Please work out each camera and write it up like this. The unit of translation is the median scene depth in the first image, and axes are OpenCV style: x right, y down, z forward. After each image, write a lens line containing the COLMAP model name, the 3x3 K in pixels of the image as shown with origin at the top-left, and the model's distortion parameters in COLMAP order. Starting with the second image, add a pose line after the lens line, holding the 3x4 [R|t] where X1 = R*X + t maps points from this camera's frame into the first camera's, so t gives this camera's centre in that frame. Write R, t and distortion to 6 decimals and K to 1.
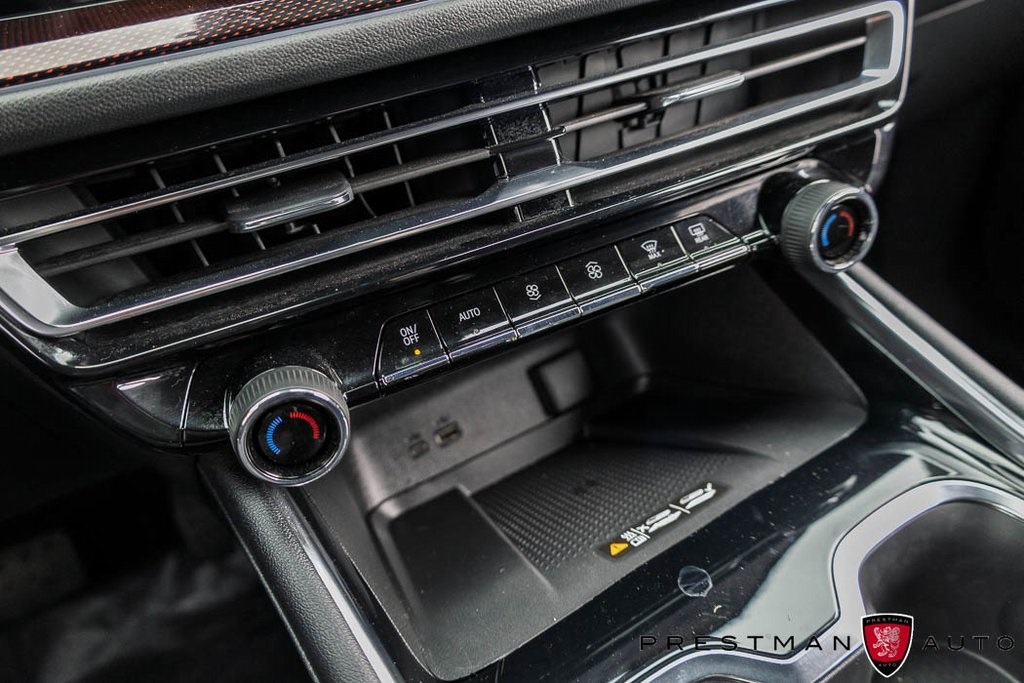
lens RADIAL K [[676.9, 0, 512.9], [0, 676.9, 344.8], [0, 0, 1]] dist [0.005320, 0.006464]
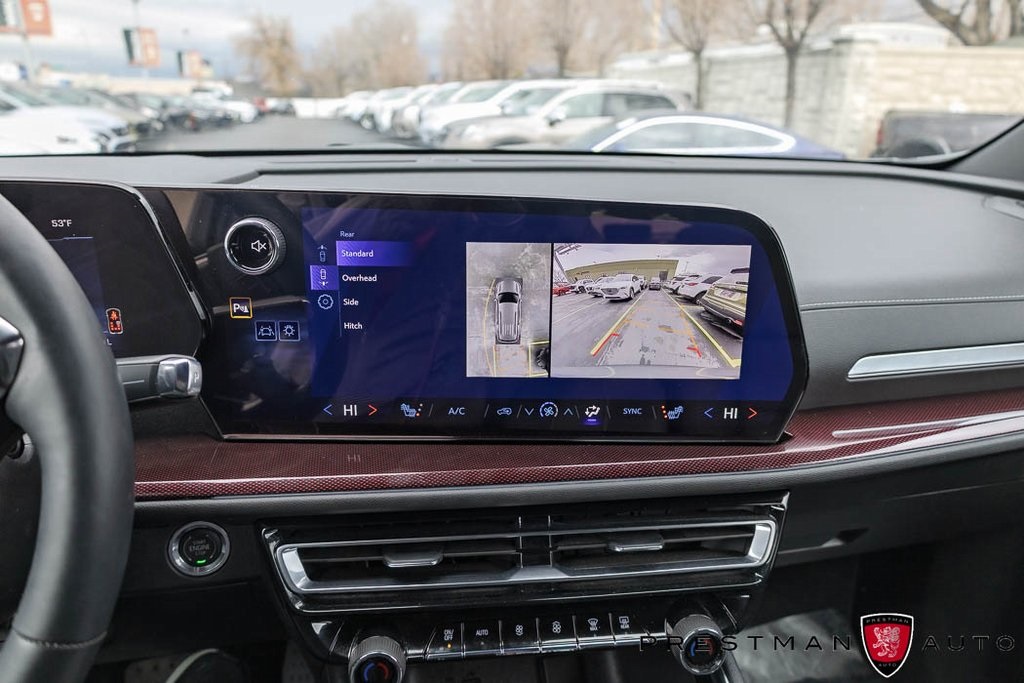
lens RADIAL K [[676.9, 0, 515.3], [0, 676.9, 343.3], [0, 0, 1]] dist [0.005320, 0.006464]
pose [[0.943493, 0.220262, -0.247598, 0.290636], [-0.286612, 0.917423, -0.276023, -0.269070], [0.166355, 0.331391, 0.928712, -0.937488]]
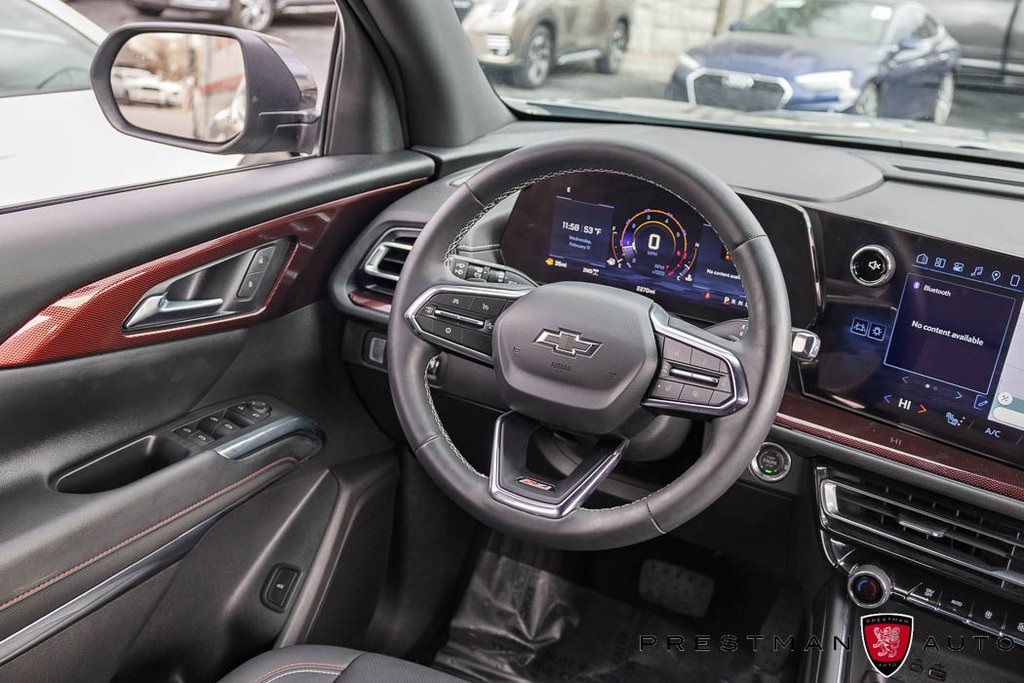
lens RADIAL K [[977.2, 0, 517.3], [0, 977.2, 336.3], [0, 0, 1]] dist [0.010359, 0.000000]
pose [[0.530704, 0.449875, -0.718308, 1.084691], [-0.626274, 0.779192, 0.025299, 0.097457], [0.571081, 0.436431, 0.695265, -2.498171]]
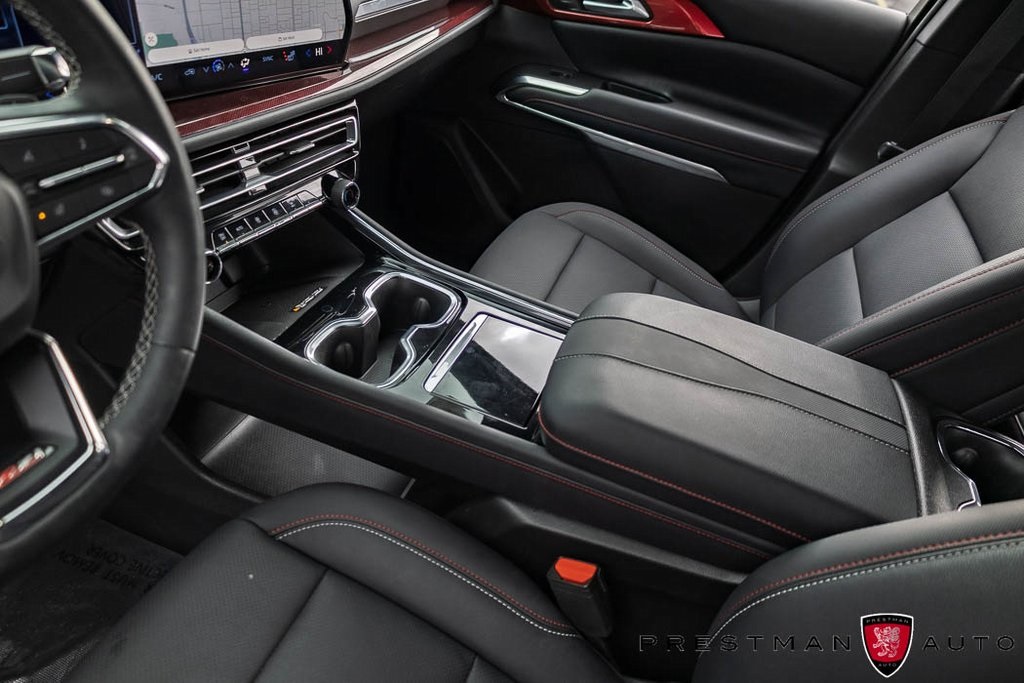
lens RADIAL K [[676.9, 0, 519.9], [0, 676.9, 330.9], [0, 0, 1]] dist [0.005320, 0.006464]
pose [[0.726019, -0.157037, 0.669504, -1.090364], [0.125038, 0.987494, 0.096031, 0.233679], [-0.676212, 0.013993, 0.736575, -1.741102]]
